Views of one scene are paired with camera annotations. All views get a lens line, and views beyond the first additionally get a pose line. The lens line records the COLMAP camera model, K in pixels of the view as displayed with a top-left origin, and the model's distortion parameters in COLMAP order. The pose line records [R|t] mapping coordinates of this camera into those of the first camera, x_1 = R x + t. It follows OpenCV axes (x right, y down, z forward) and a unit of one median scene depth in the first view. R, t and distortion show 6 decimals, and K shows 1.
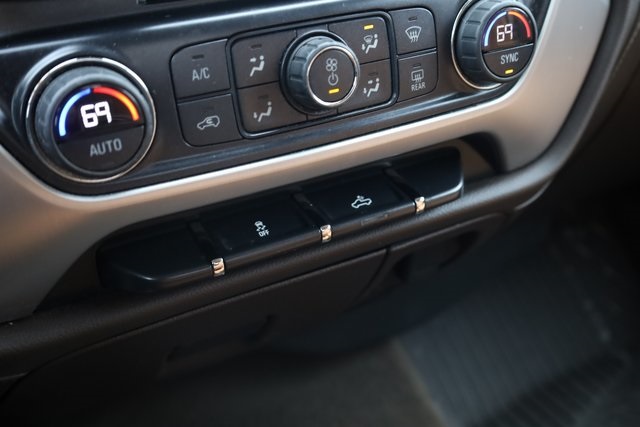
lens RADIAL K [[711.6, 0, 322.2], [0, 711.6, 213.0], [0, 0, 1]] dist [-0.000505, 0.000000]
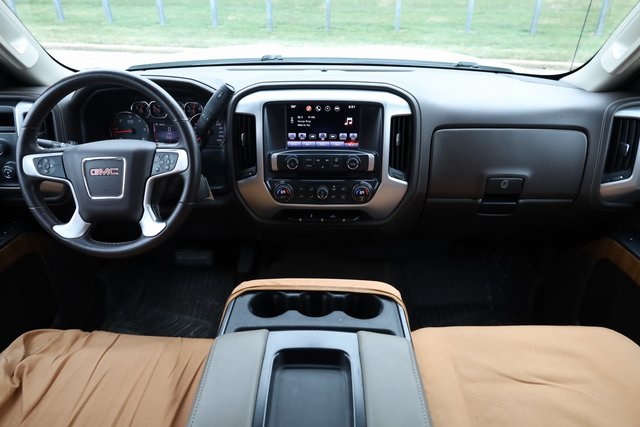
lens RADIAL K [[442.0, 0, 321.5], [0, 442.0, 217.8], [0, 0, 1]] dist [0.000728, 0.000670]
pose [[0.865363, 0.285976, -0.411538, 1.470695], [-0.262546, 0.958189, 0.113773, -0.392812], [0.426867, 0.009593, 0.904263, -2.157590]]
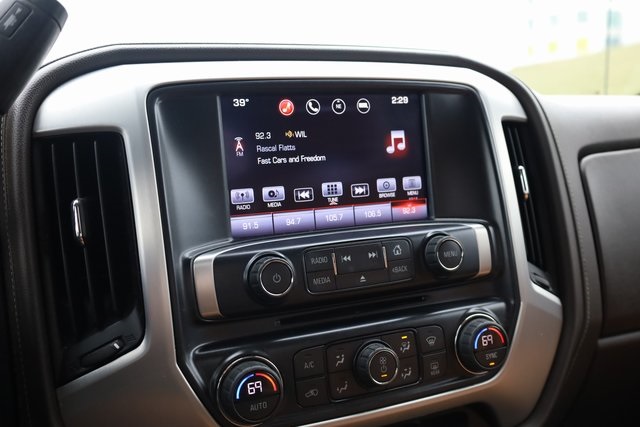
lens RADIAL K [[720.6, 0, 322.5], [0, 720.6, 212.6], [0, 0, 1]] dist [-0.008693, 0.000000]
pose [[0.998720, 0.009144, -0.049741, -0.046815], [-0.026275, 0.934180, -0.355833, 0.077931], [0.043213, 0.356684, 0.933225, -0.721521]]
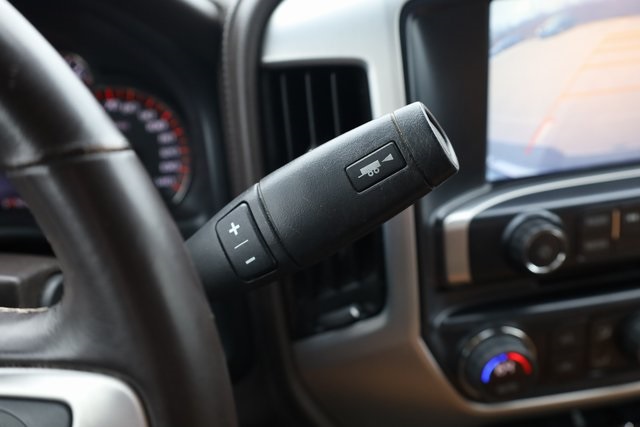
lens RADIAL K [[641.5, 0, 314.8], [0, 641.5, 211.0], [0, 0, 1]] dist [0.007026, 0.000000]
pose [[0.947323, 0.135744, -0.290090, -0.289194], [-0.128313, 0.990731, 0.044577, -0.412737], [0.293452, -0.005007, 0.955961, -0.428090]]
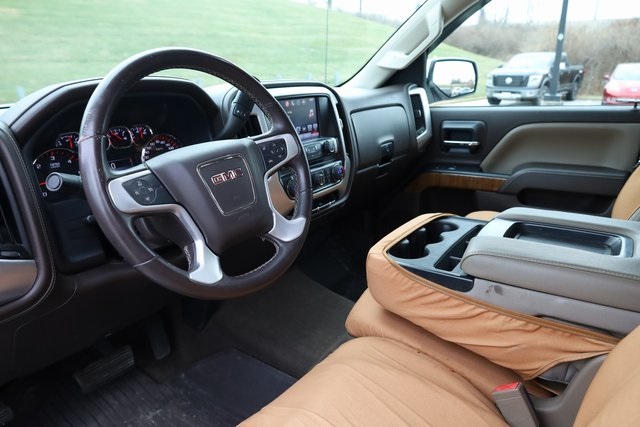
lens RADIAL K [[442.0, 0, 323.2], [0, 442.0, 211.3], [0, 0, 1]] dist [0.000728, 0.000670]
pose [[0.898258, -0.106275, 0.426425, -1.536159], [0.179232, 0.974546, -0.134671, 0.556471], [-0.401258, 0.197398, 0.894442, -2.231743]]
